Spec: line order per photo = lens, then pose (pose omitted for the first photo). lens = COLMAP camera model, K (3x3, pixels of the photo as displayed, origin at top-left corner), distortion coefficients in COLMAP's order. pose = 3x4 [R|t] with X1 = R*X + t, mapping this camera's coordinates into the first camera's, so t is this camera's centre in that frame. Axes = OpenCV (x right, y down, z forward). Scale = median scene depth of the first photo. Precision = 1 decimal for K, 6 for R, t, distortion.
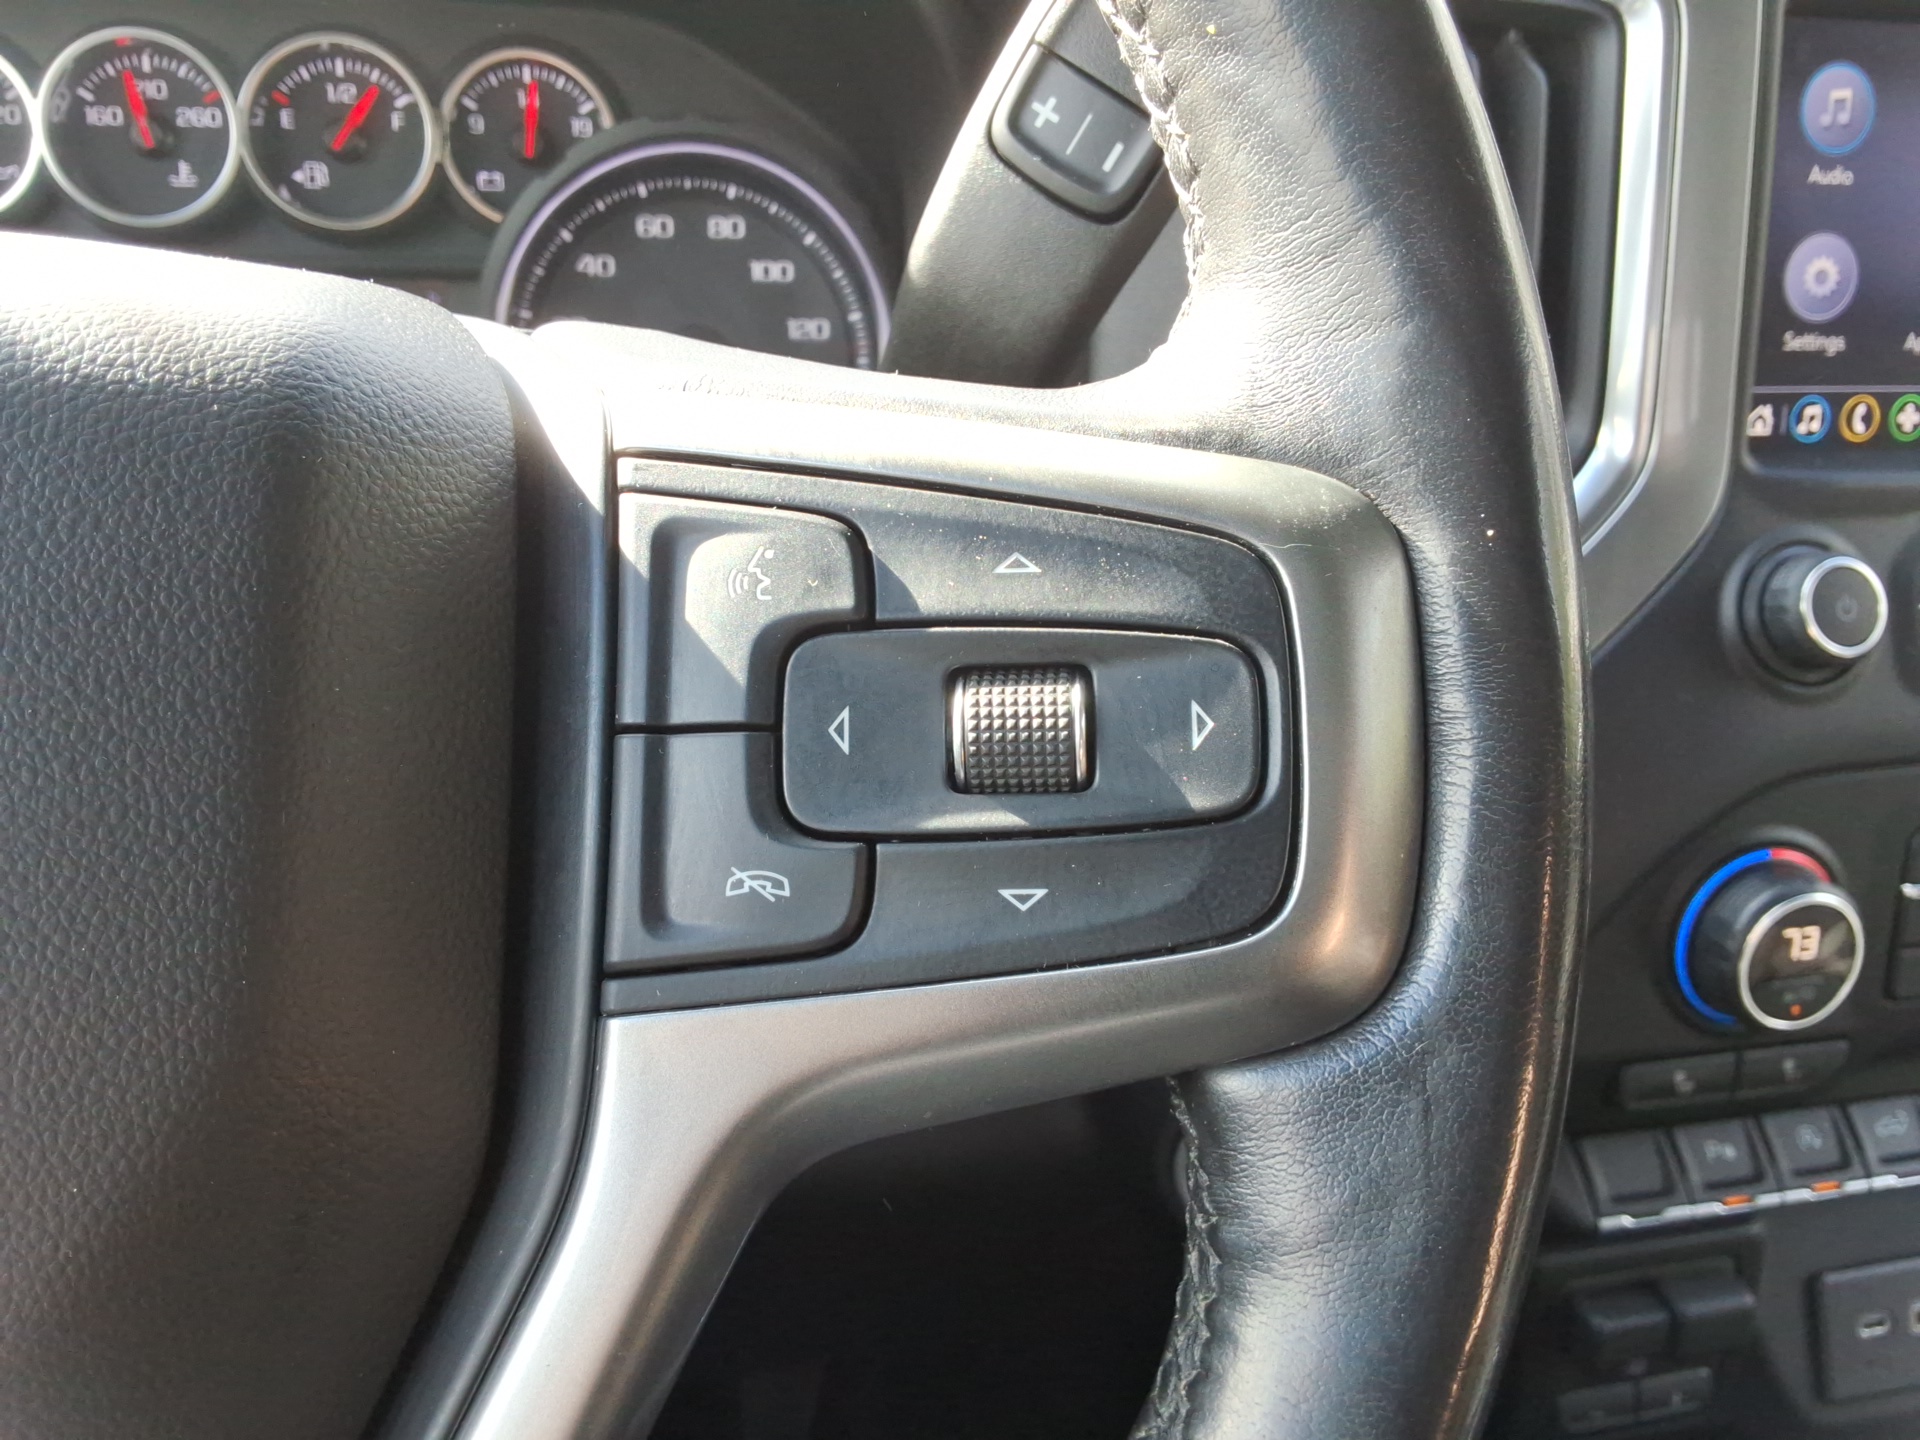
lens RADIAL K [[1563.8, 0, 976.8], [0, 1563.8, 682.9], [0, 0, 1]] dist [0.104384, -0.167907]
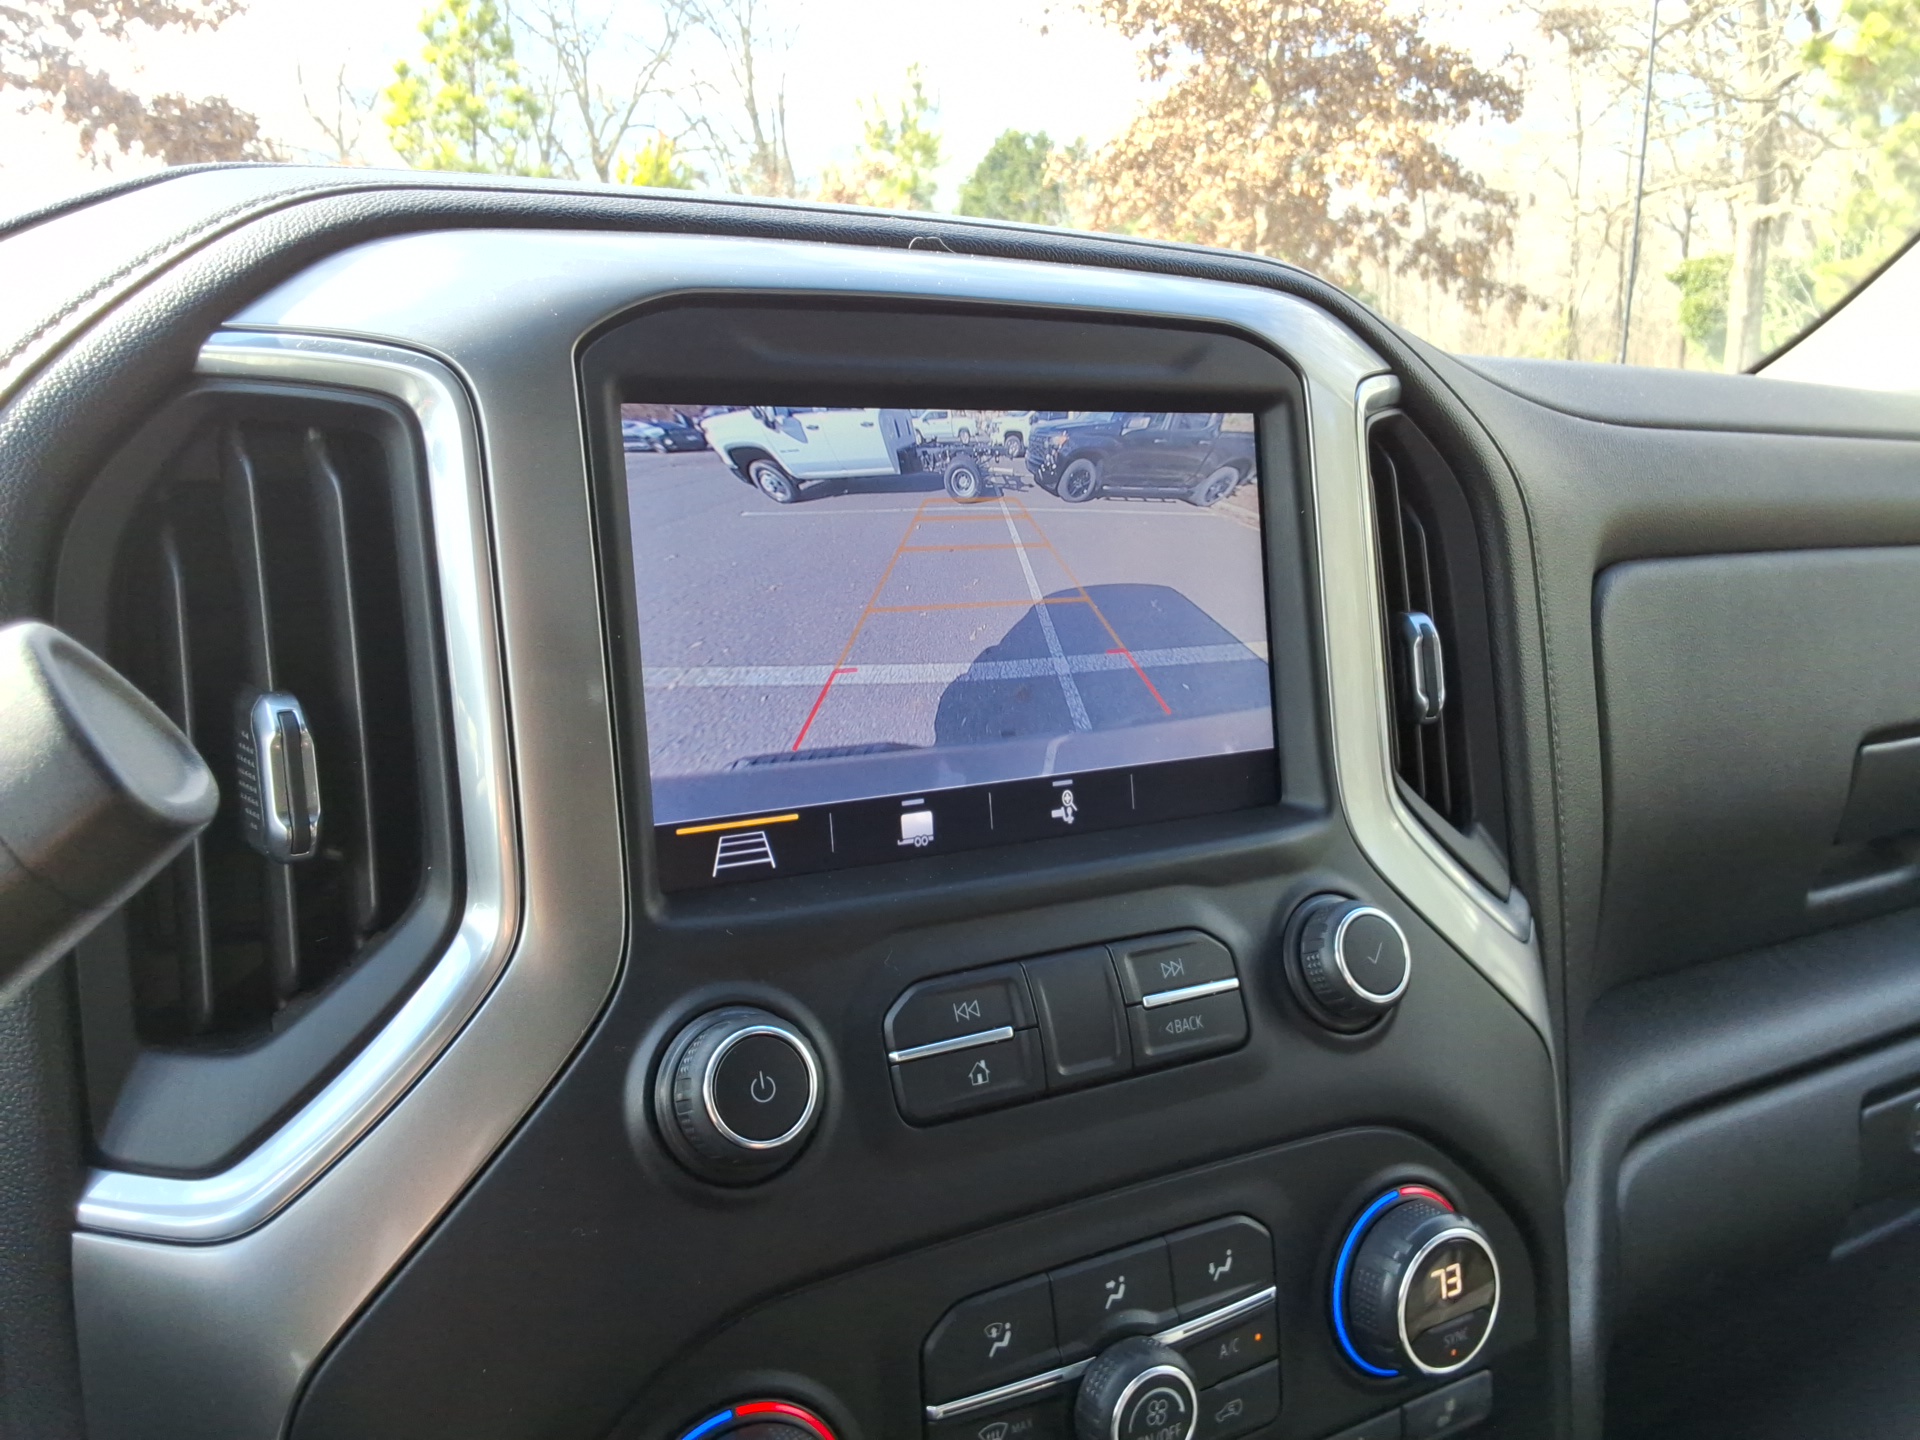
lens RADIAL K [[1563.8, 0, 972.5], [0, 1563.8, 680.6], [0, 0, 1]] dist [0.104384, -0.167907]
pose [[0.953048, -0.070186, 0.294575, 0.400058], [0.128545, 0.974543, -0.183688, -0.083804], [-0.274183, 0.212929, 0.937808, 0.155291]]
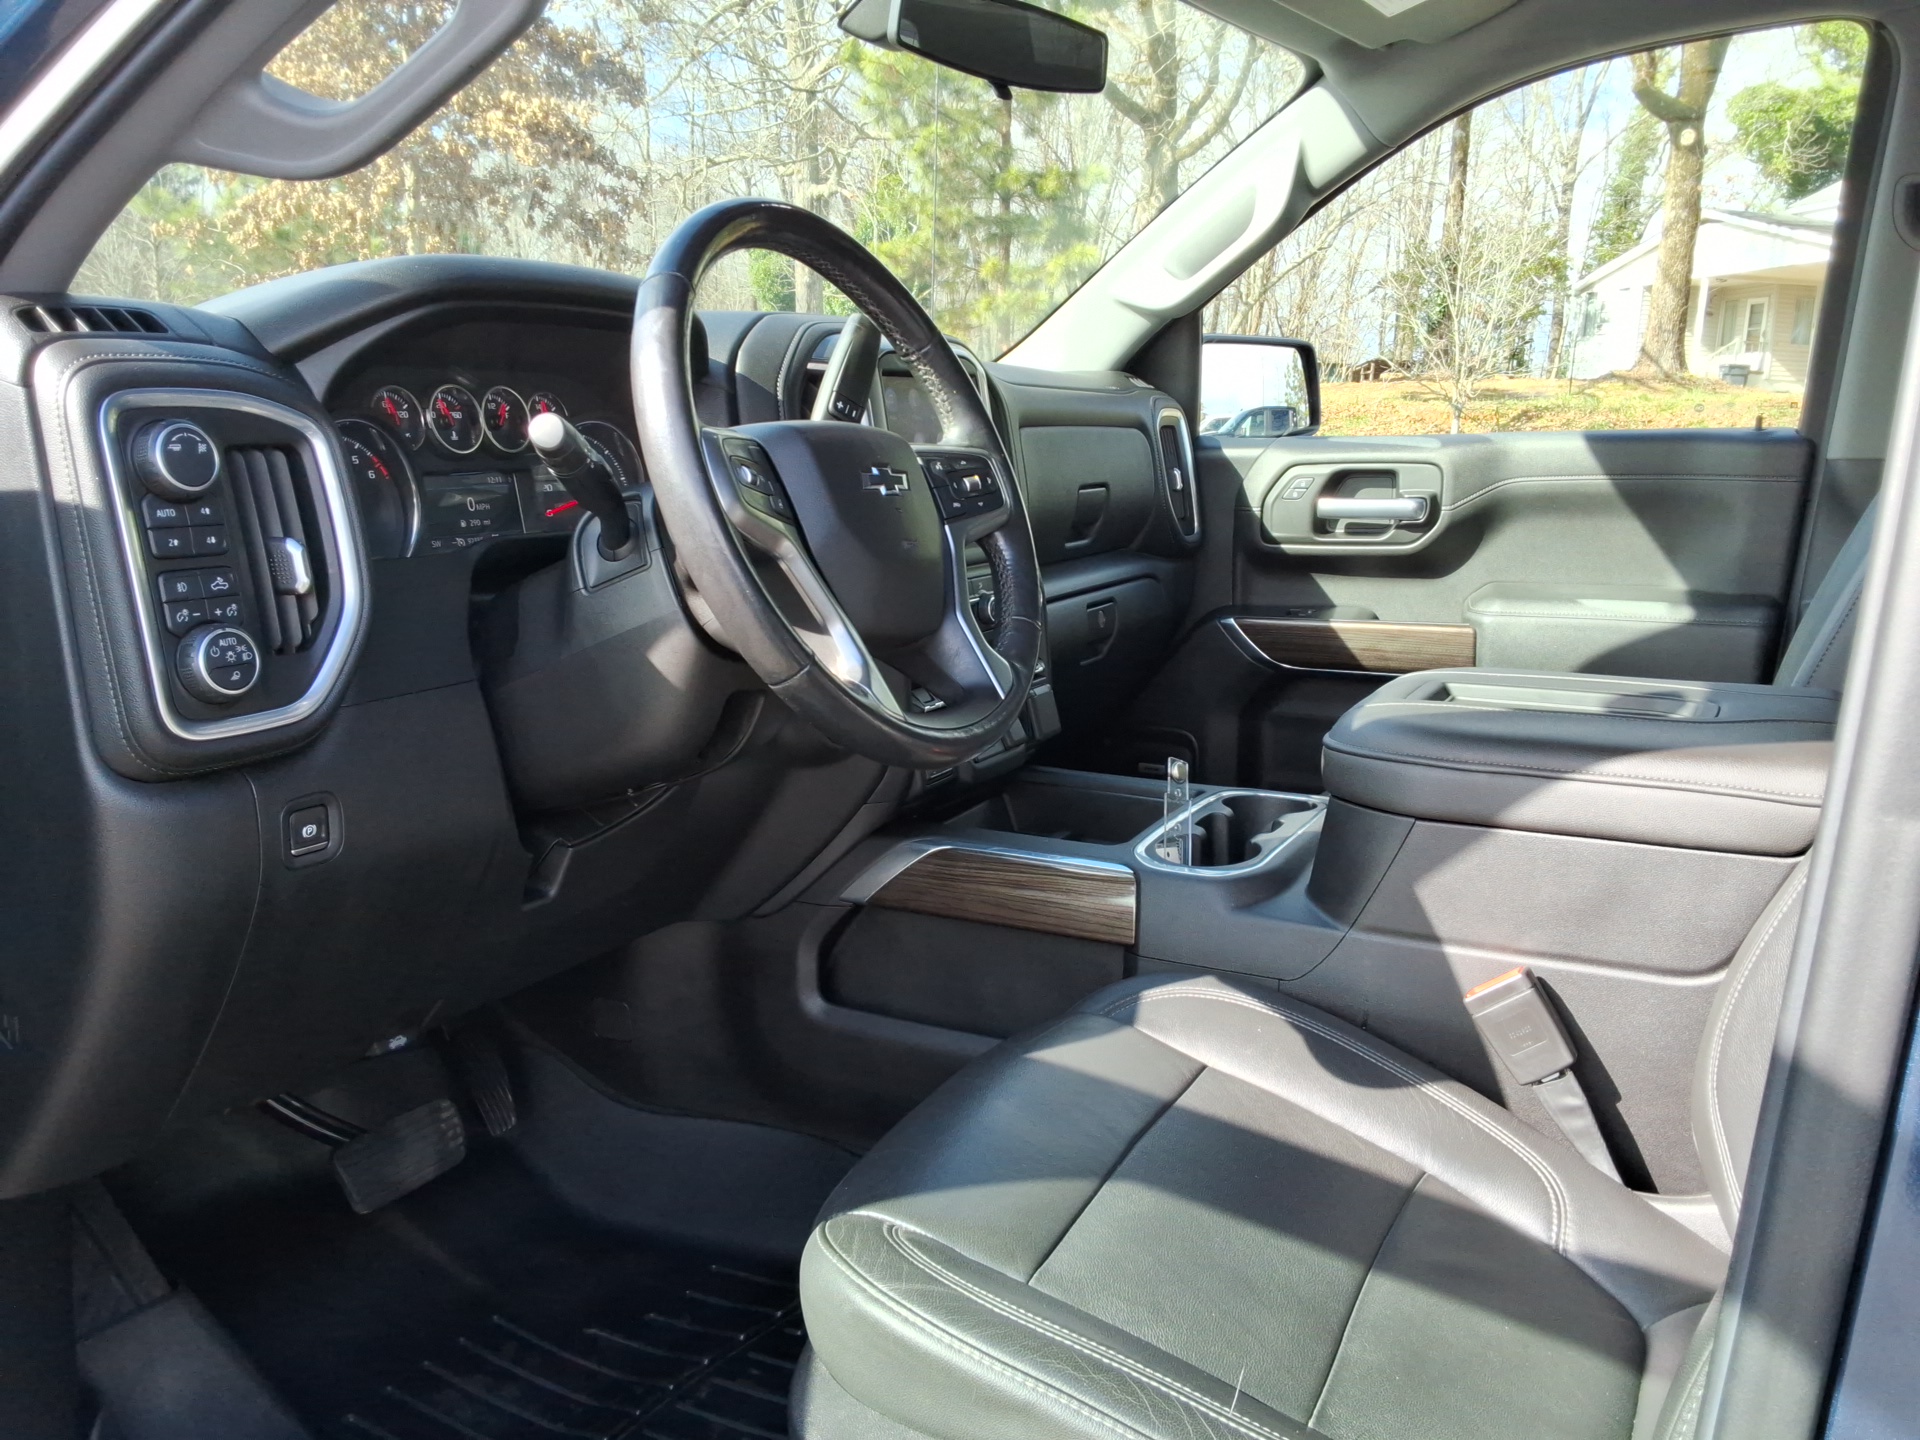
lens RADIAL K [[1563.8, 0, 956.0], [0, 1563.8, 702.9], [0, 0, 1]] dist [0.104384, -0.167907]
pose [[0.660170, -0.167867, 0.732118, -2.069053], [0.276575, 0.960550, -0.029151, 0.447484], [-0.698342, 0.221730, 0.680554, -1.377908]]
